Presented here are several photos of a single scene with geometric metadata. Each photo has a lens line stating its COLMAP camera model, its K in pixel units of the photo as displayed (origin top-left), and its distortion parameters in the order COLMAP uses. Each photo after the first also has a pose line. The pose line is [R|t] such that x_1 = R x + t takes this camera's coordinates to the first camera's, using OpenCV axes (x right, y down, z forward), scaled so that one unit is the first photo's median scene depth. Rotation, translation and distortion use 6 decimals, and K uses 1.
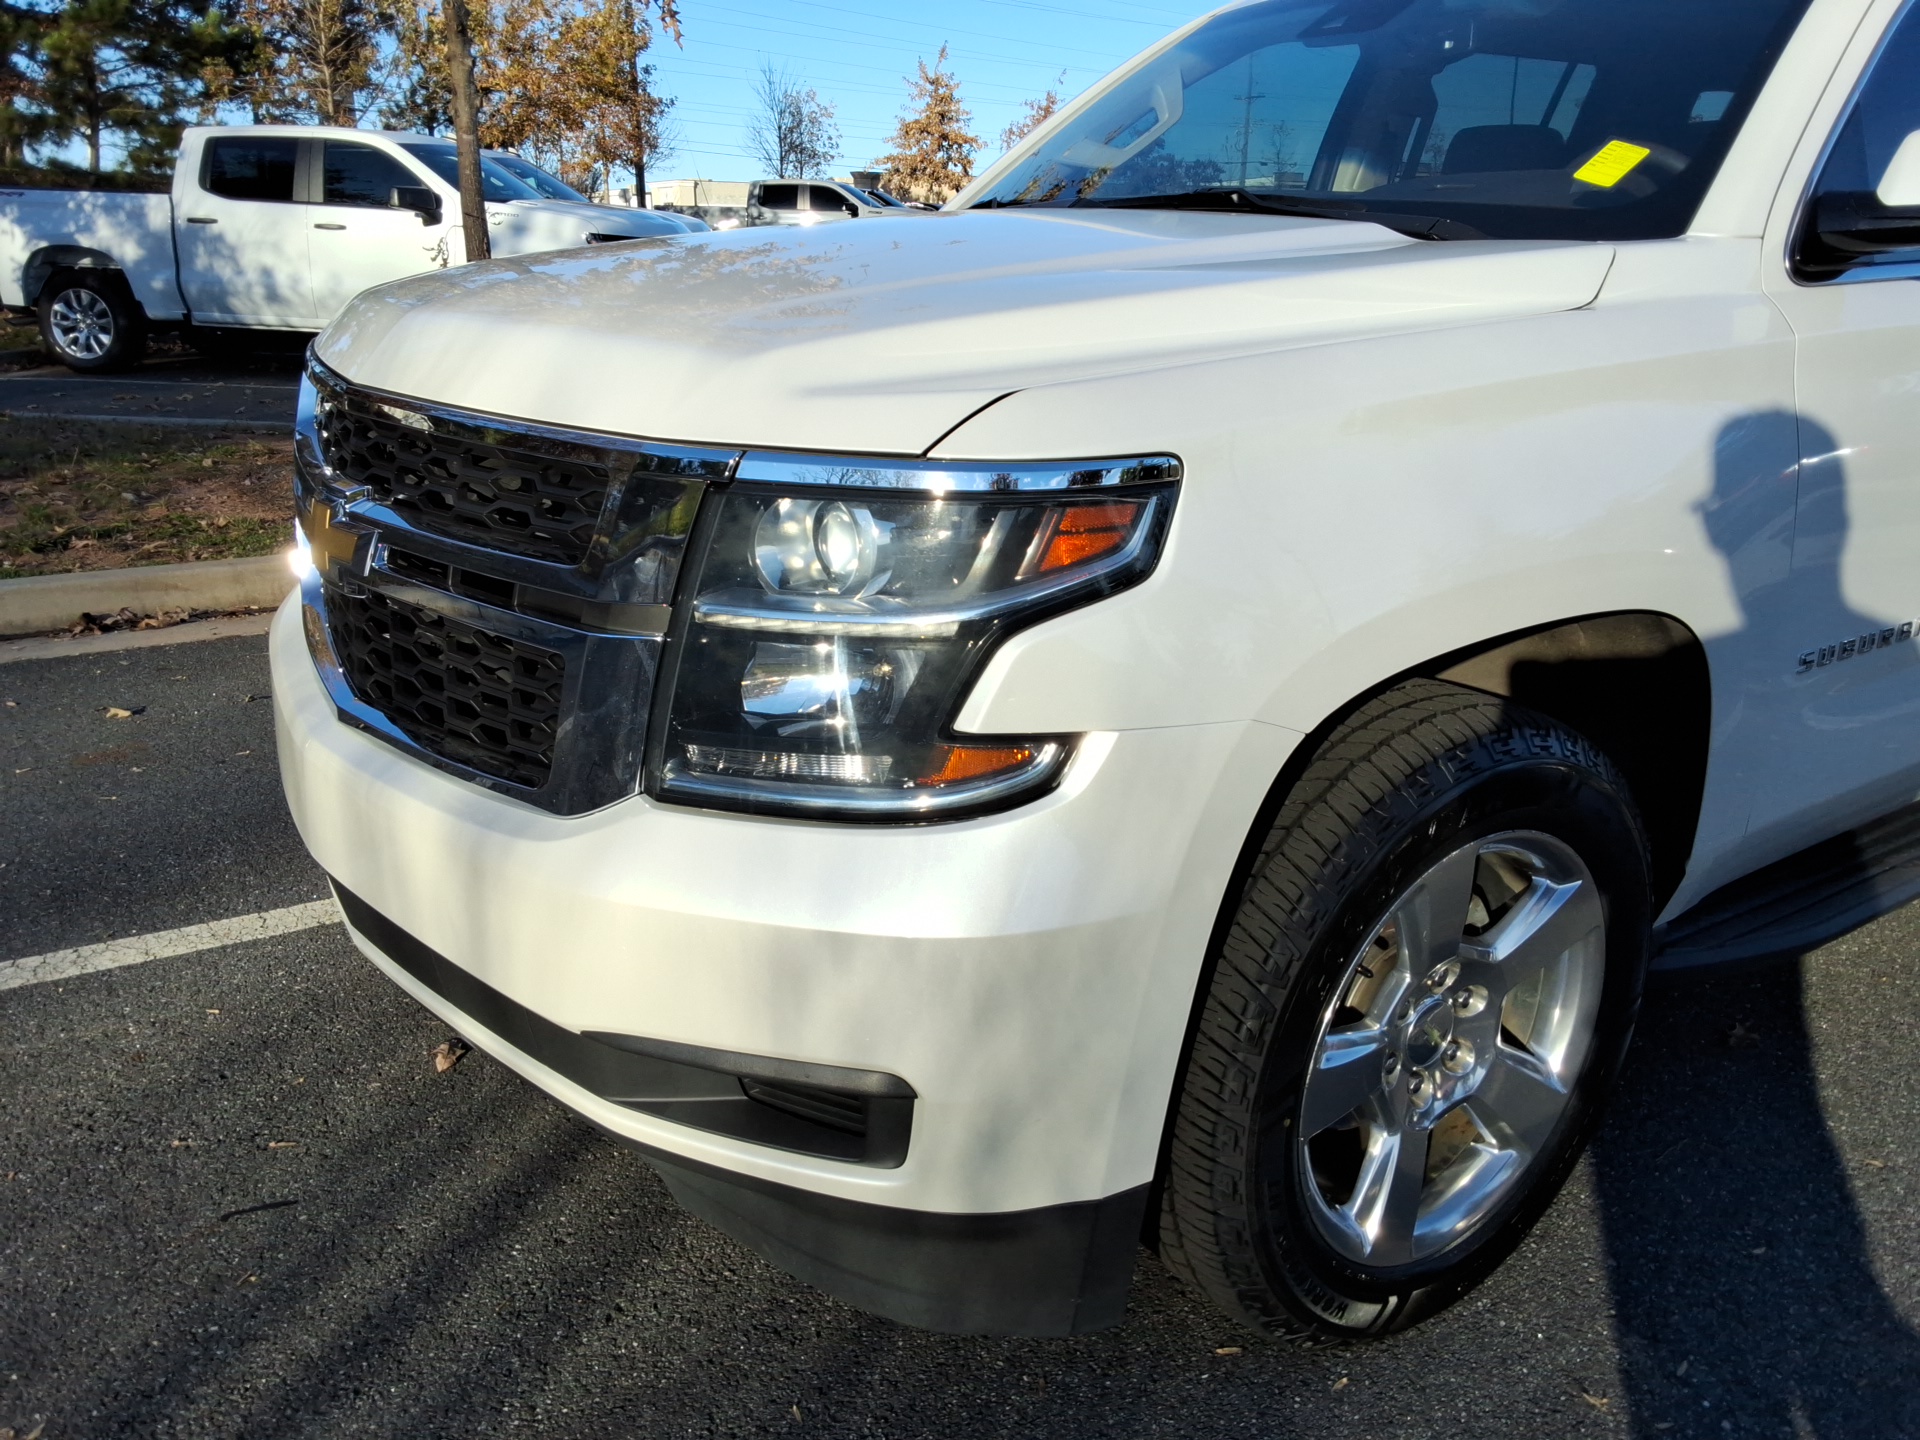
lens RADIAL K [[1560.7, 0, 963.5], [0, 1560.7, 714.9], [0, 0, 1]] dist [0.125548, -0.195433]
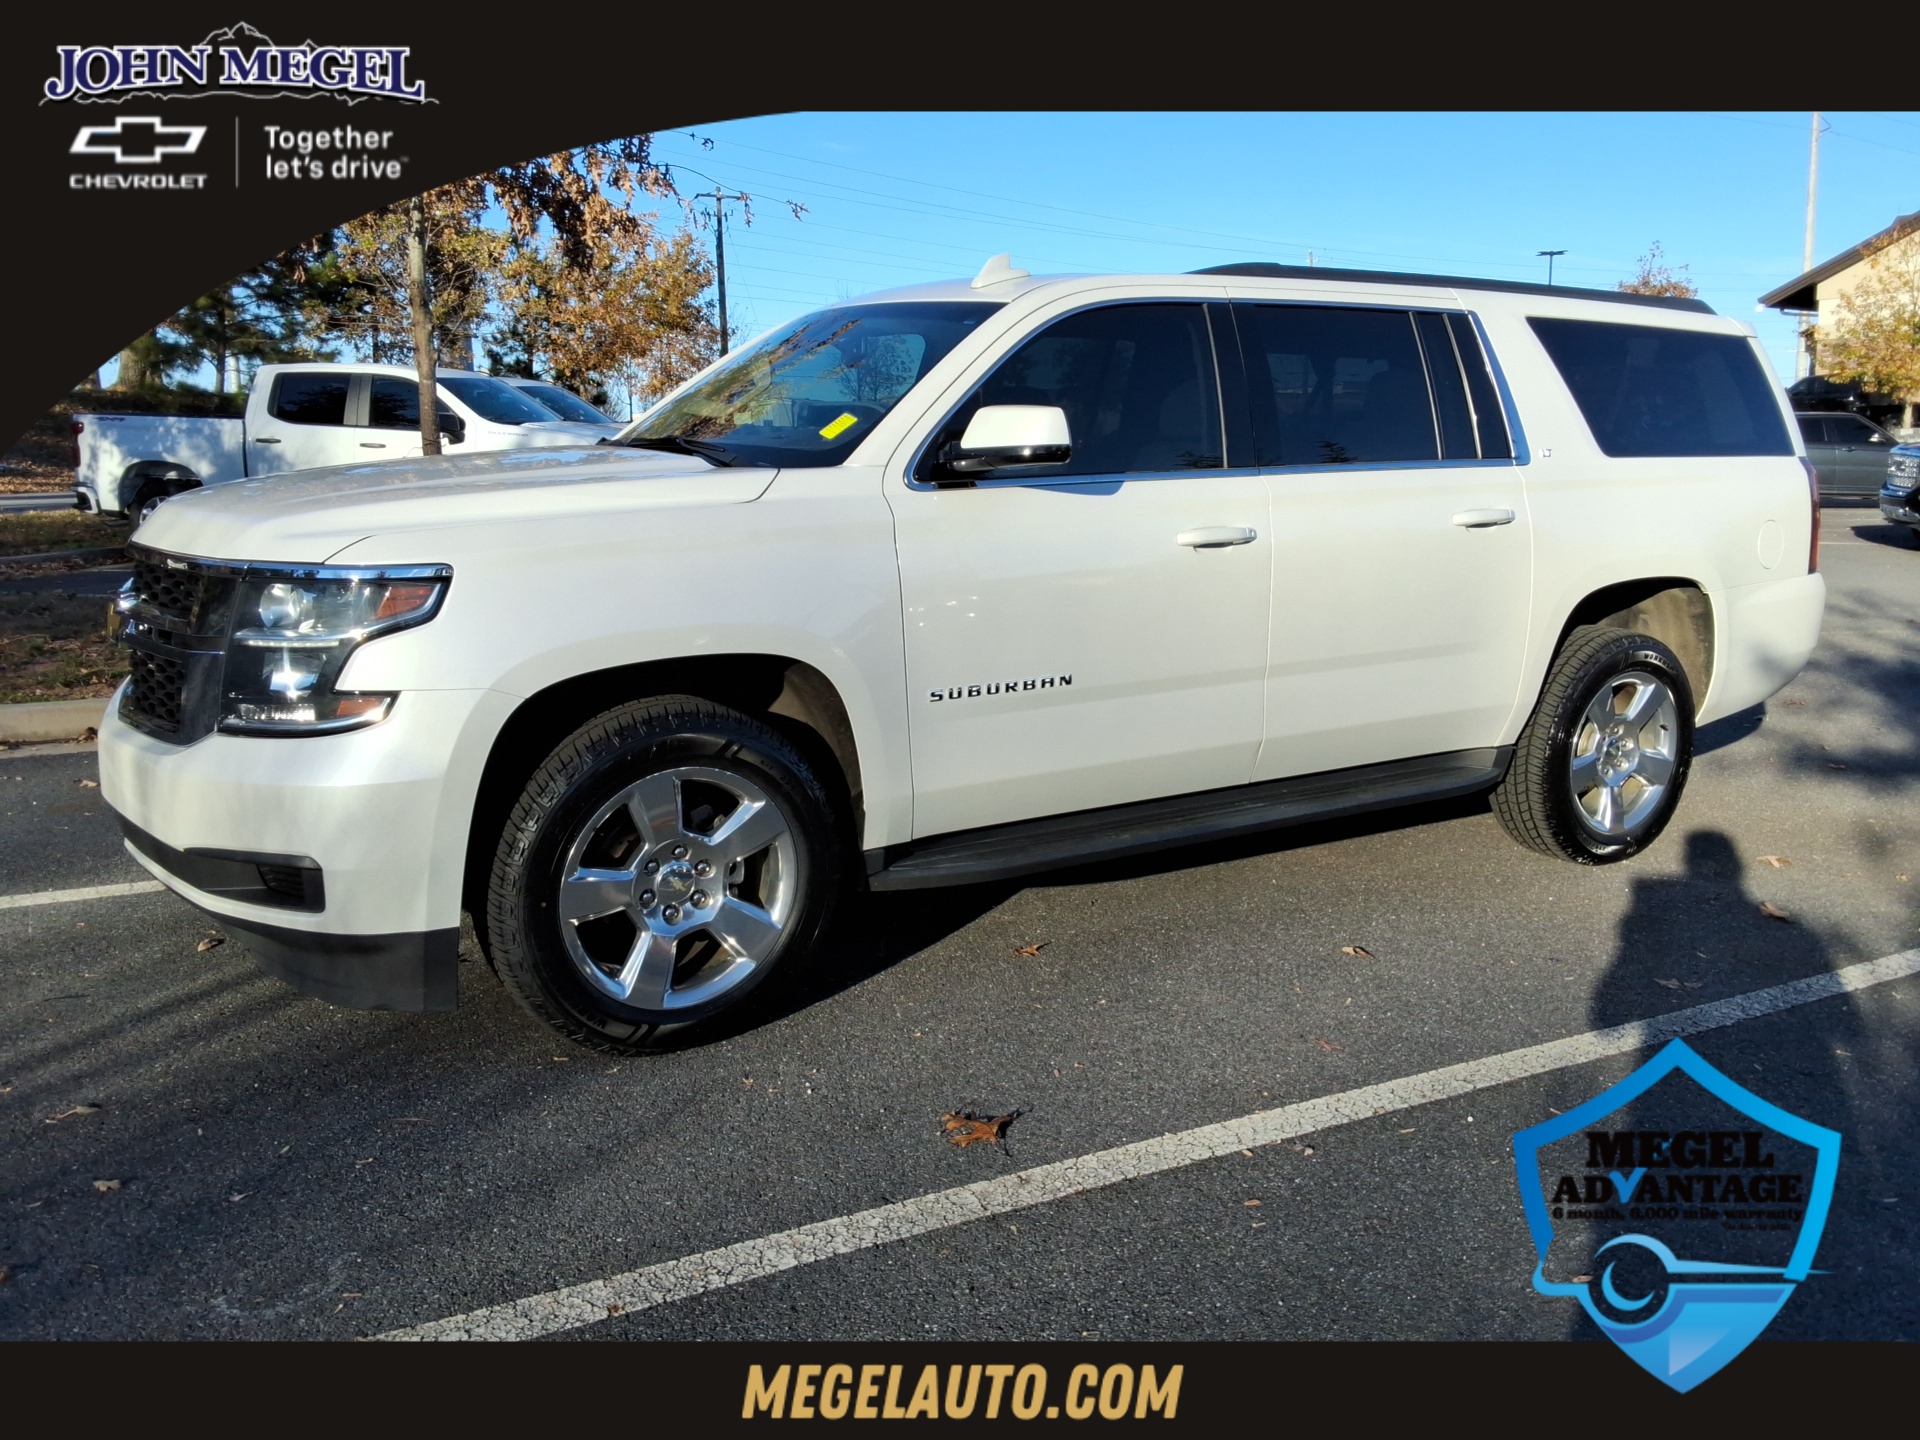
lens RADIAL K [[1524.5, 0, 964.0], [0, 1524.5, 716.9], [0, 0, 1]] dist [0.117249, -0.295994]
pose [[0.999248, 0.005110, -0.038429, 0.614121], [-0.009691, 0.992730, -0.119970, 0.192052], [0.037536, 0.120252, 0.992033, -0.692314]]
